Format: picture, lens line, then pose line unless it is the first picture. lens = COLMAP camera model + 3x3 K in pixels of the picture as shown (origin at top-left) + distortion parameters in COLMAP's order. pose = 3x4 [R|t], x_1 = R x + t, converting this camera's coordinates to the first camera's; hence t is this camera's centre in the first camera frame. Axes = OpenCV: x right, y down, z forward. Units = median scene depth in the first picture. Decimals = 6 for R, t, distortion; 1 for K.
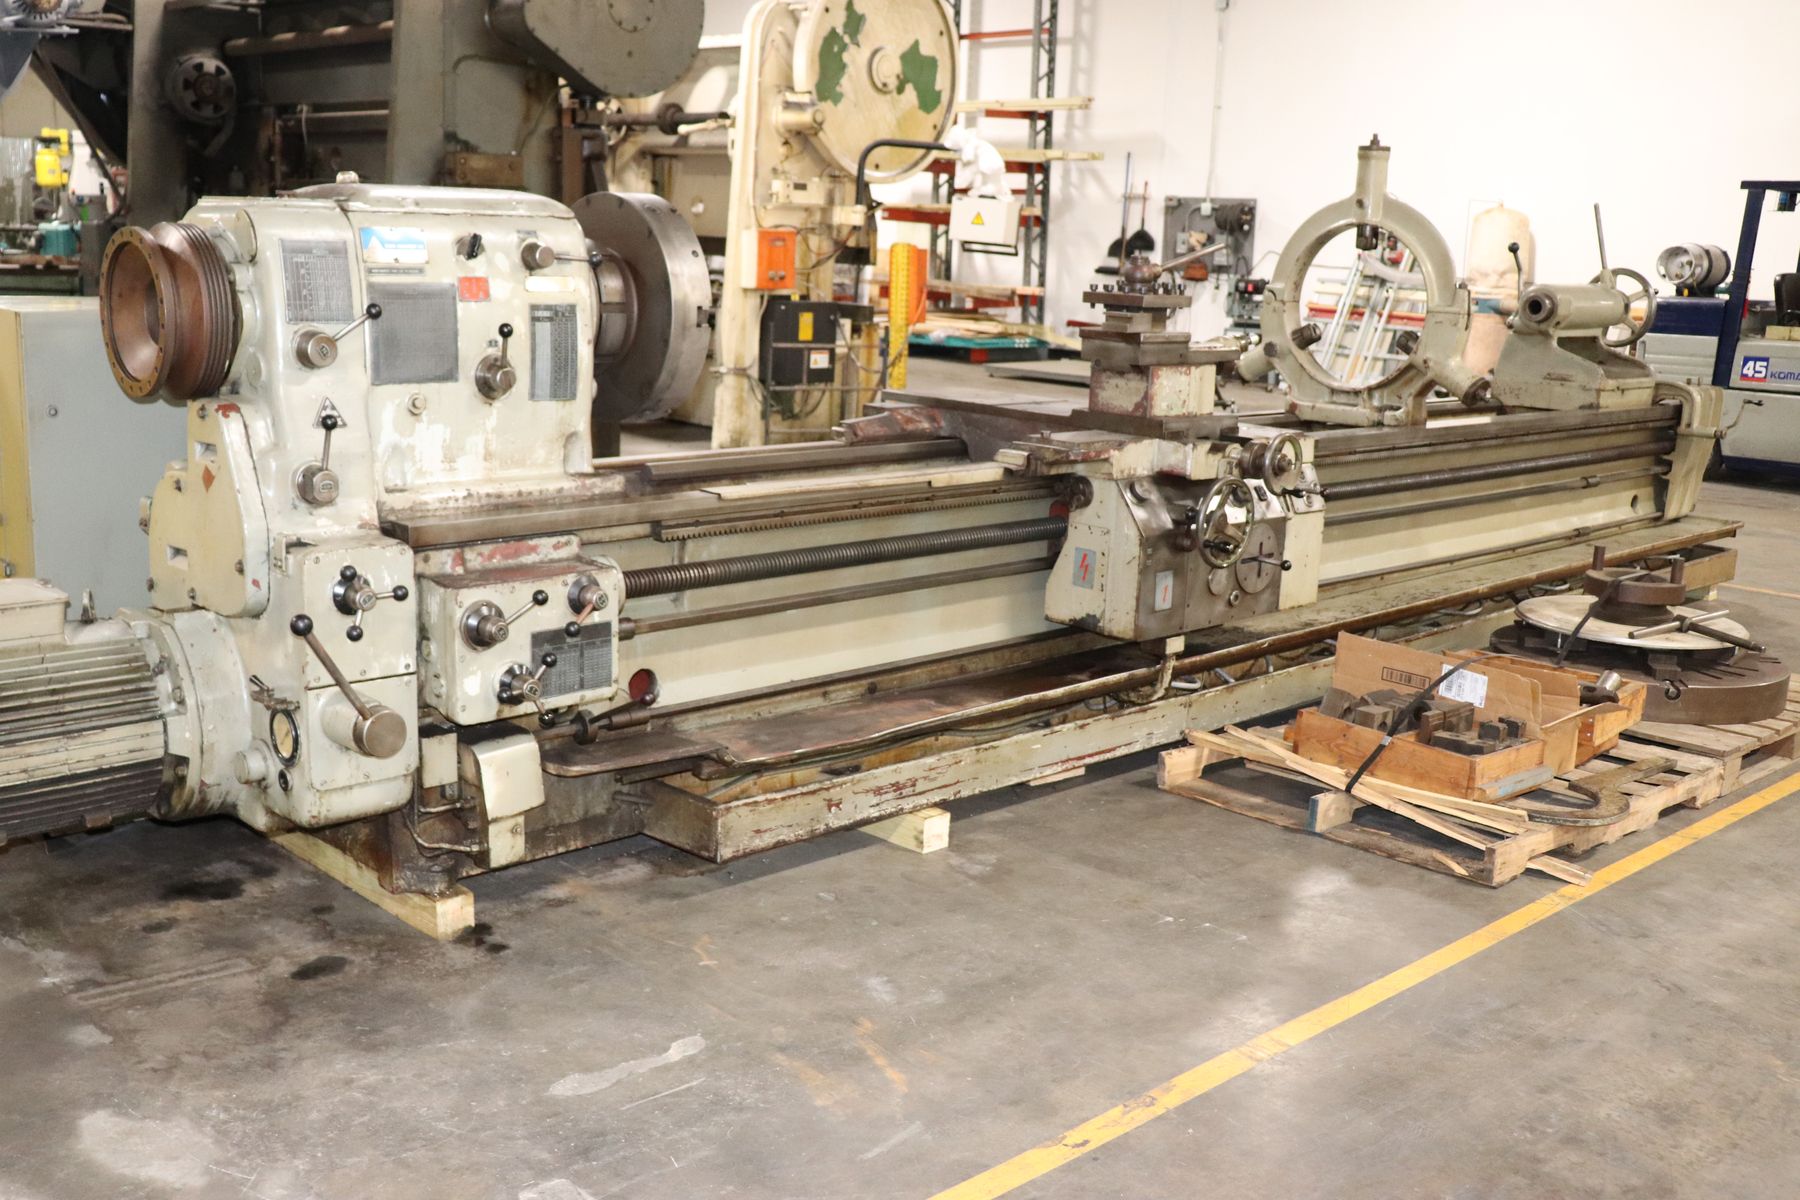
lens RADIAL K [[1724.1, 0, 890.4], [0, 1724.1, 618.8], [0, 0, 1]] dist [-0.042509, 0.000000]
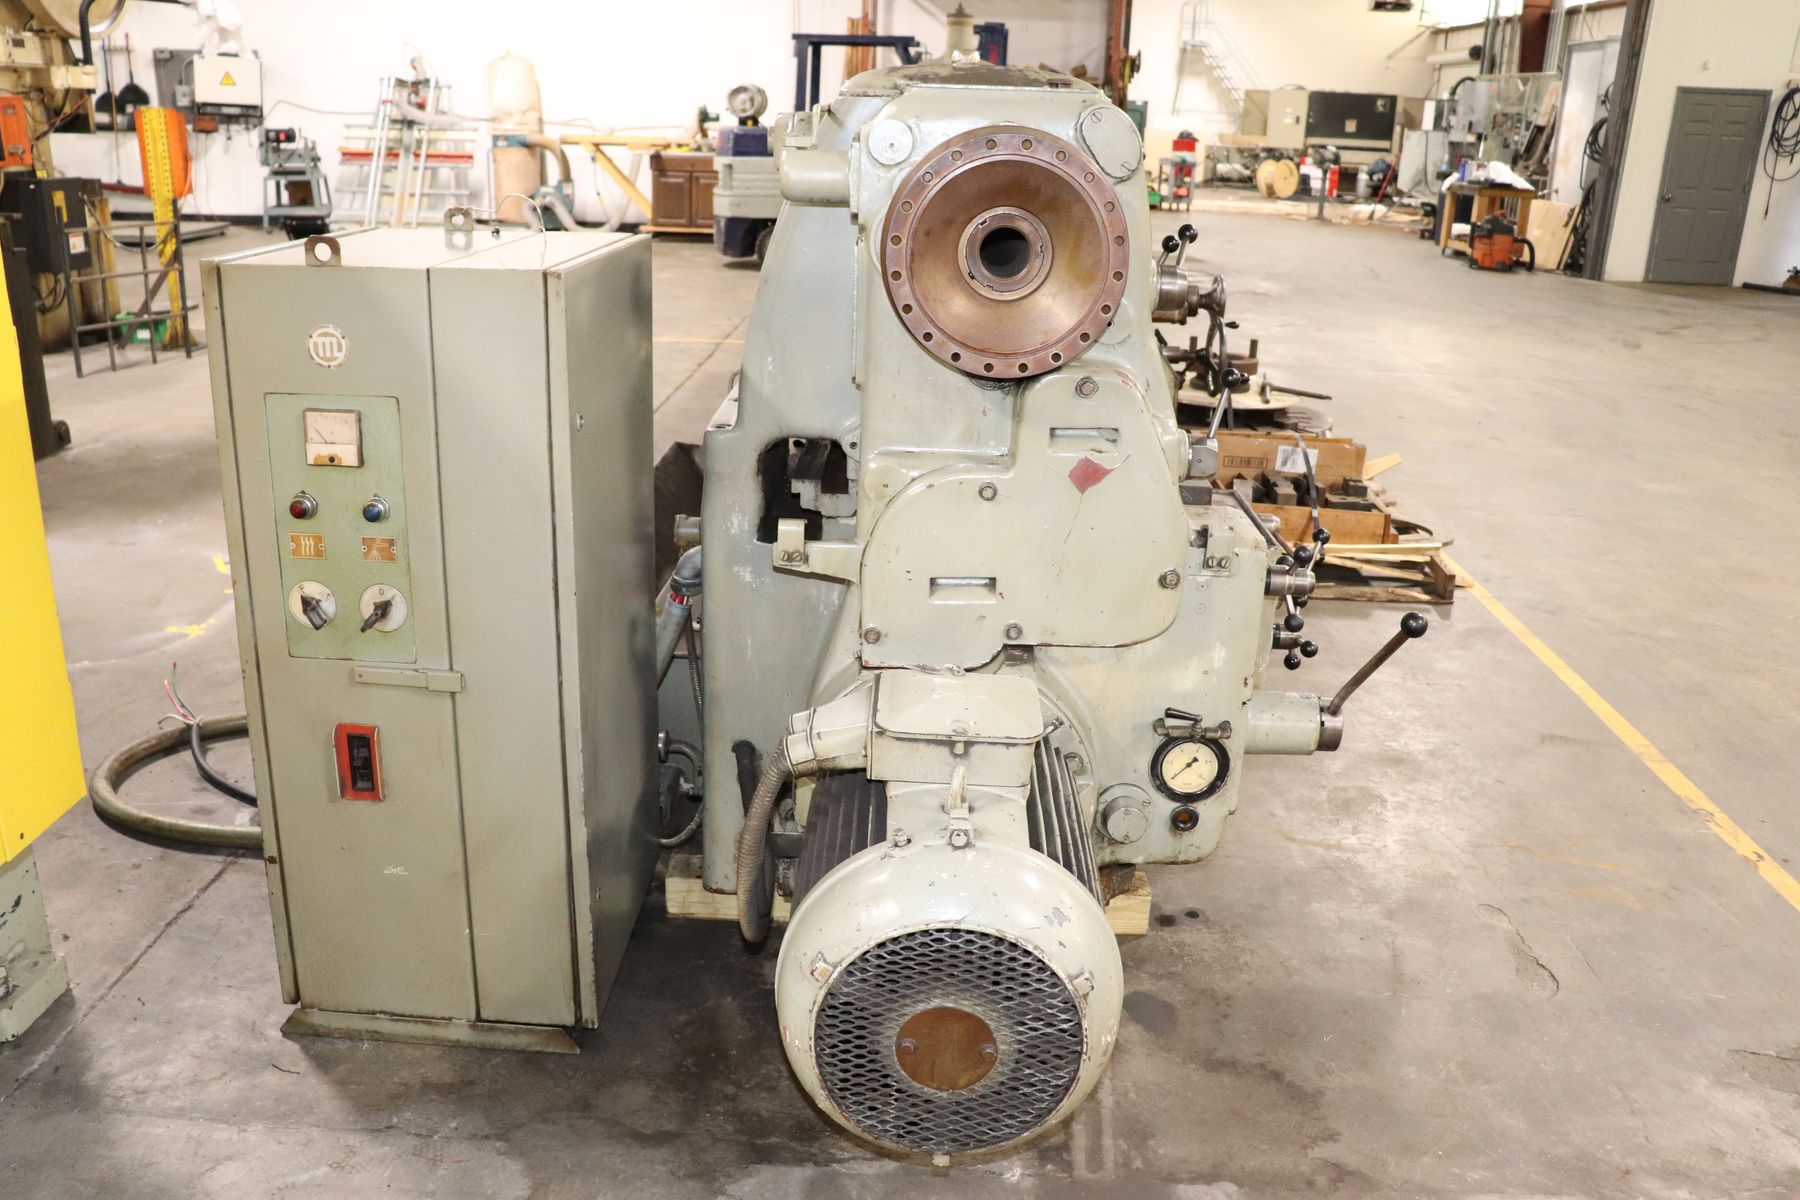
lens RADIAL K [[1461.0, 0, 905.4], [0, 1461.0, 604.9], [0, 0, 1]] dist [-0.136945, 0.057307]
pose [[0.700132, -0.245019, 0.670657, -0.173790], [0.148389, 0.968701, 0.198997, -0.032432], [-0.698424, -0.039806, 0.714576, 0.119733]]
